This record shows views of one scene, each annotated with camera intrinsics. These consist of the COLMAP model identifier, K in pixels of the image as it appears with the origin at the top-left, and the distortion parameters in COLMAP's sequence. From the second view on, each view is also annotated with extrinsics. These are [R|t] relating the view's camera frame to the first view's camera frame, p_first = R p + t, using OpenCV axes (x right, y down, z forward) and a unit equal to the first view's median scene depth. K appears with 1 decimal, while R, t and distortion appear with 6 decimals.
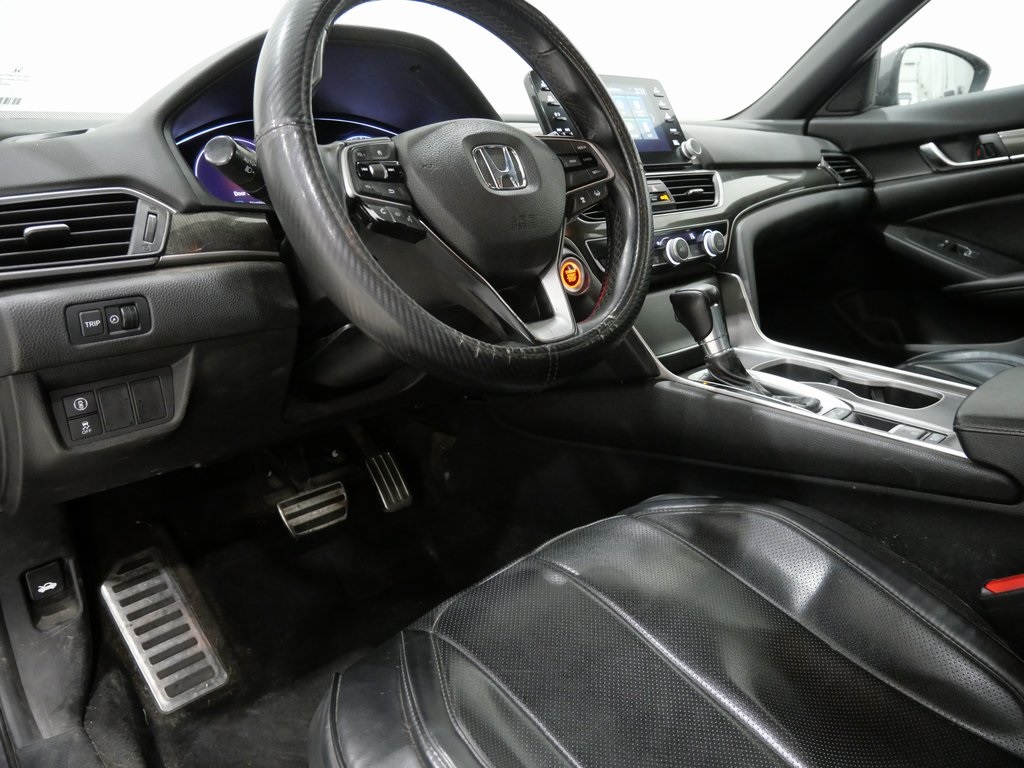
lens RADIAL K [[791.5, 0, 512.0], [0, 791.5, 384.0], [0, 0, 1]] dist [-0.005610, 0.000921]
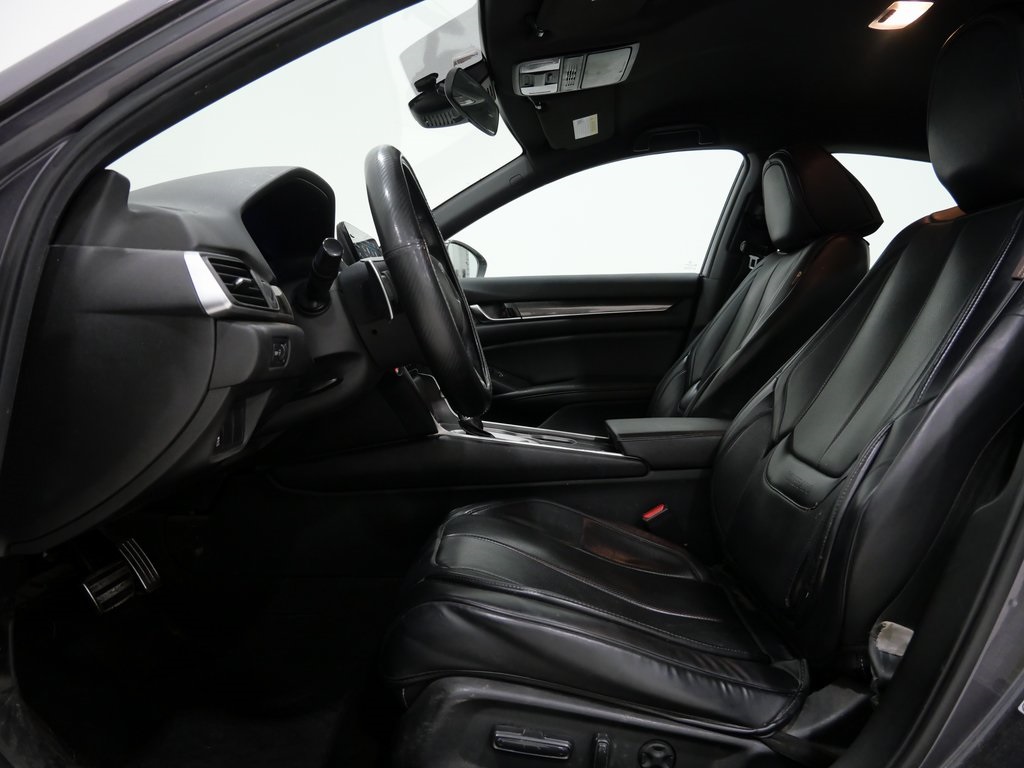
lens RADIAL K [[791.5, 0, 512.0], [0, 791.5, 384.0], [0, 0, 1]] dist [-0.005610, 0.000921]
pose [[0.725208, 0.027173, 0.687993, -0.576891], [0.111476, 0.981404, -0.156267, 0.115838], [-0.679445, 0.190021, 0.708693, -0.136999]]
